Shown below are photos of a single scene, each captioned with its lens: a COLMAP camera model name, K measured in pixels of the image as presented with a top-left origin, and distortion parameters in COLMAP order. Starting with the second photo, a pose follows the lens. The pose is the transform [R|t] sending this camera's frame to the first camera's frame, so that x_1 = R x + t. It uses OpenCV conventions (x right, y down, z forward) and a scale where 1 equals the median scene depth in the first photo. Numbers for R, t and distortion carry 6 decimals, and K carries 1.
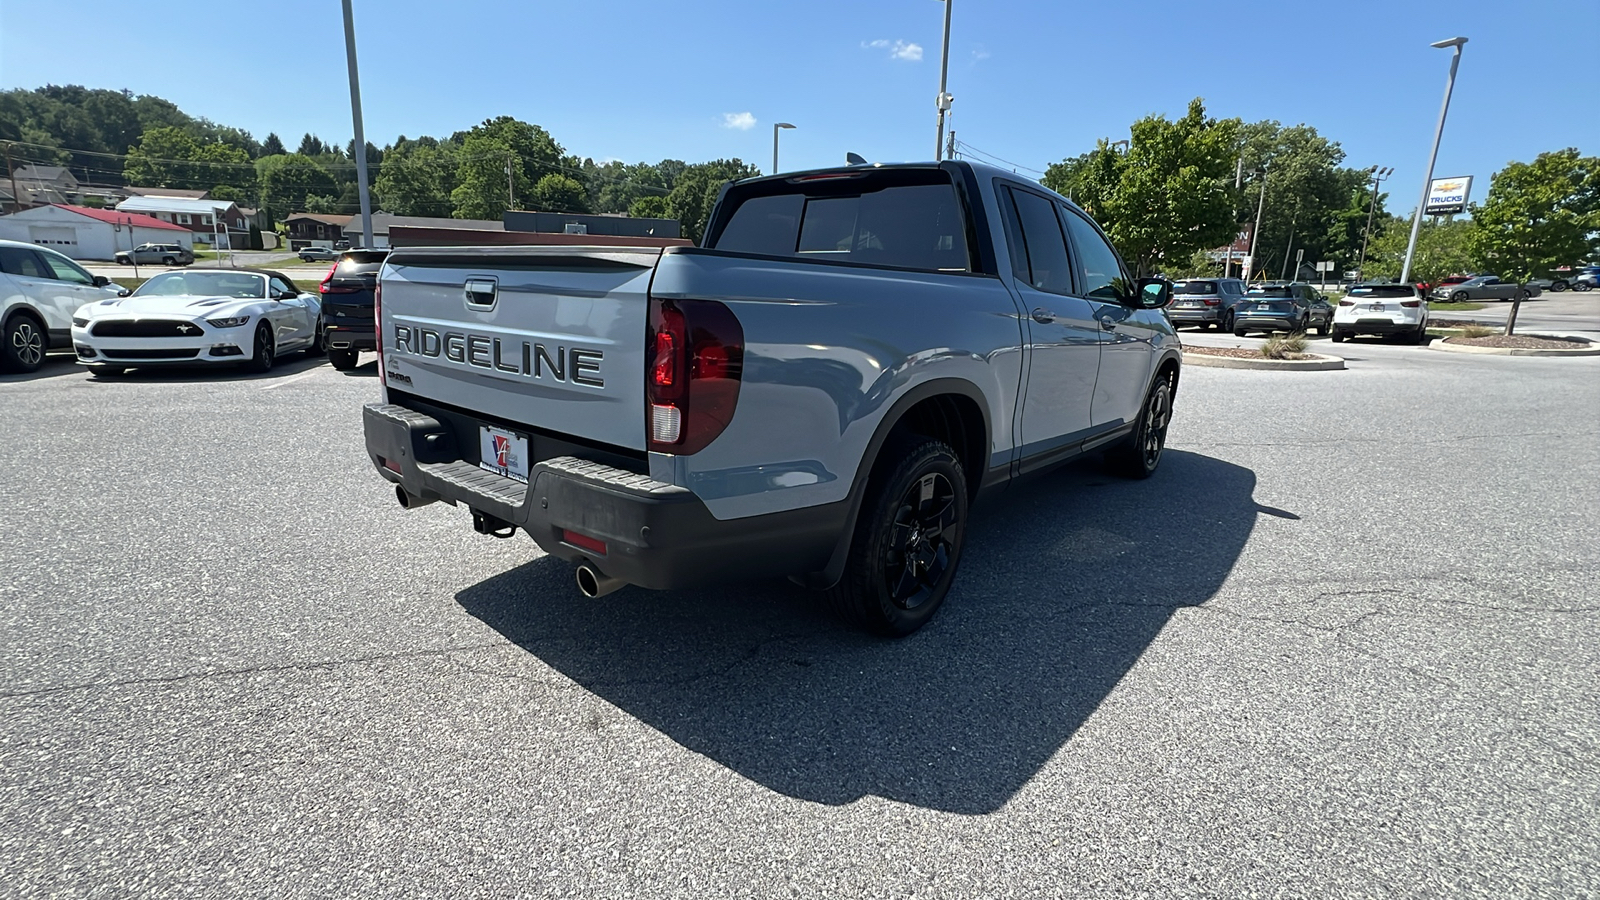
lens RADIAL K [[736.6, 0, 795.7], [0, 736.6, 444.8], [0, 0, 1]] dist [-0.001787, 0.000227]
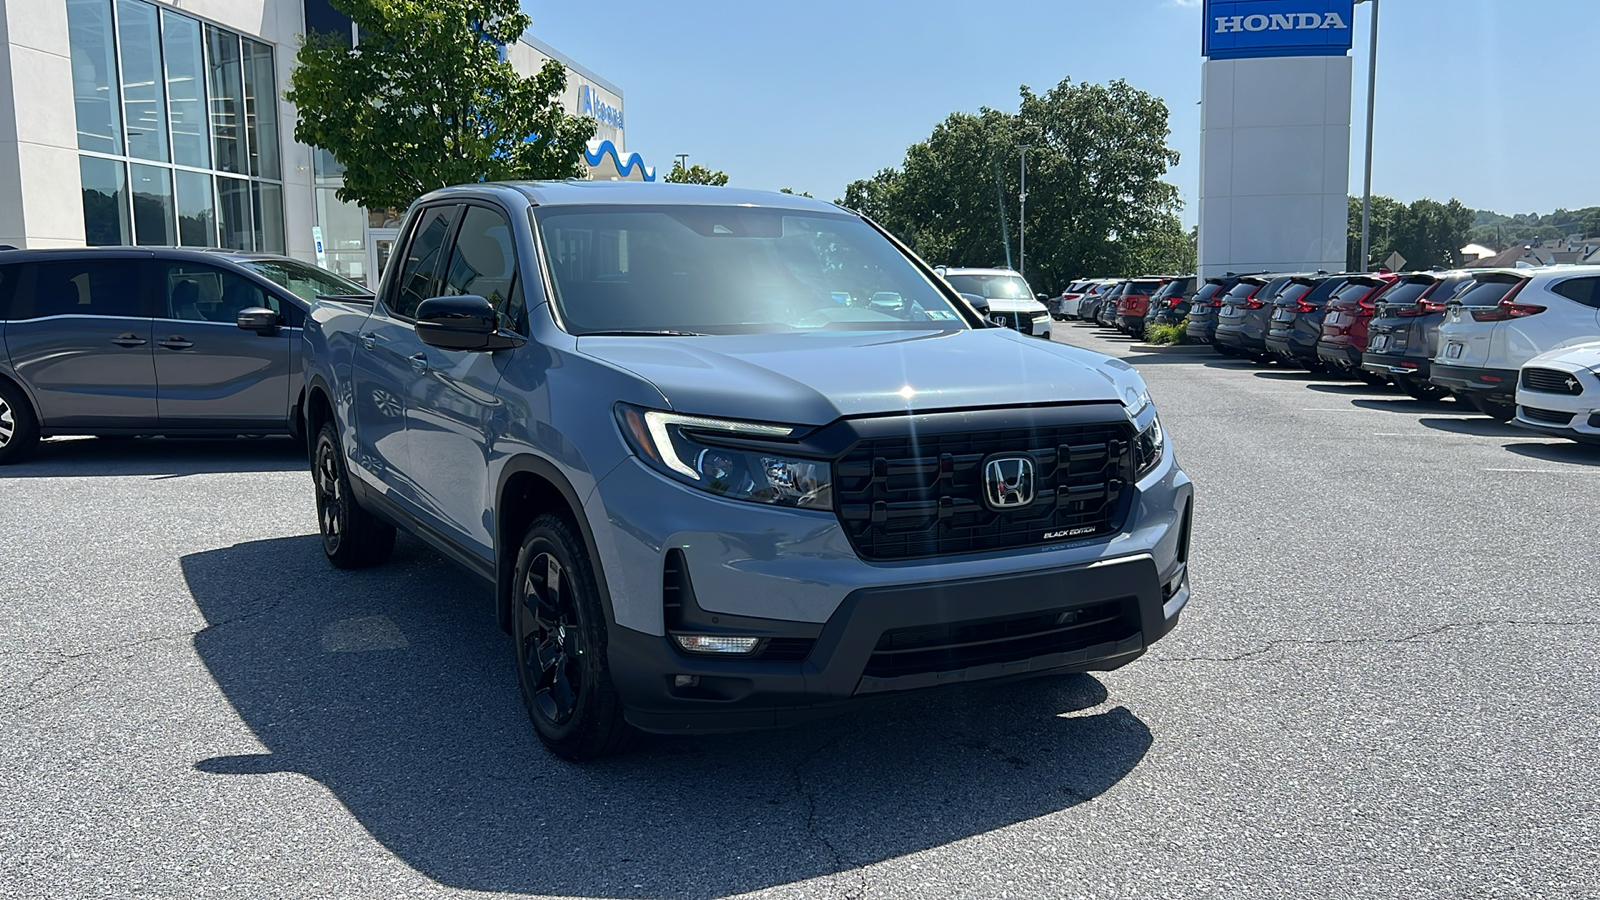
lens RADIAL K [[1386.3, 0, 800.0], [0, 1386.3, 450.0], [0, 0, 1]] dist [0.038885, -0.019058]
pose [[-0.360410, 0.082310, -0.929155, 0.107614], [-0.204688, 0.964843, 0.164868, -0.026502], [0.910059, 0.249607, -0.330891, 0.125503]]
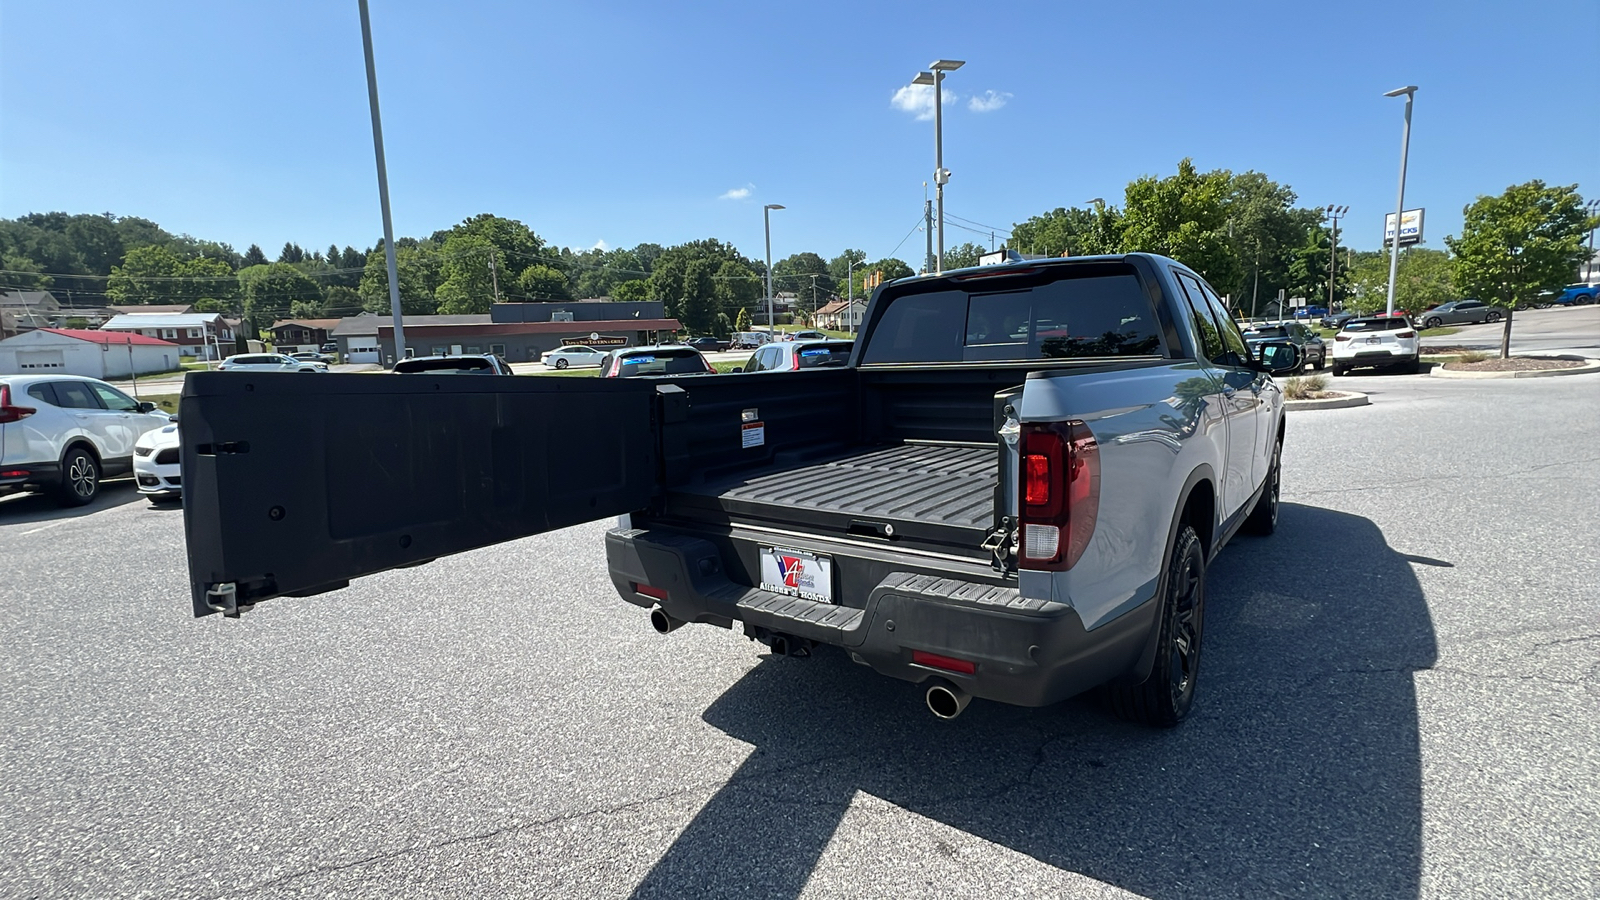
lens RADIAL K [[736.6, 0, 795.7], [0, 736.6, 444.8], [0, 0, 1]] dist [-0.001787, 0.000227]
pose [[0.997150, -0.072701, 0.020149, -0.017251], [0.074231, 0.993166, -0.090061, -0.003134], [-0.013463, 0.091300, 0.995732, -0.000833]]
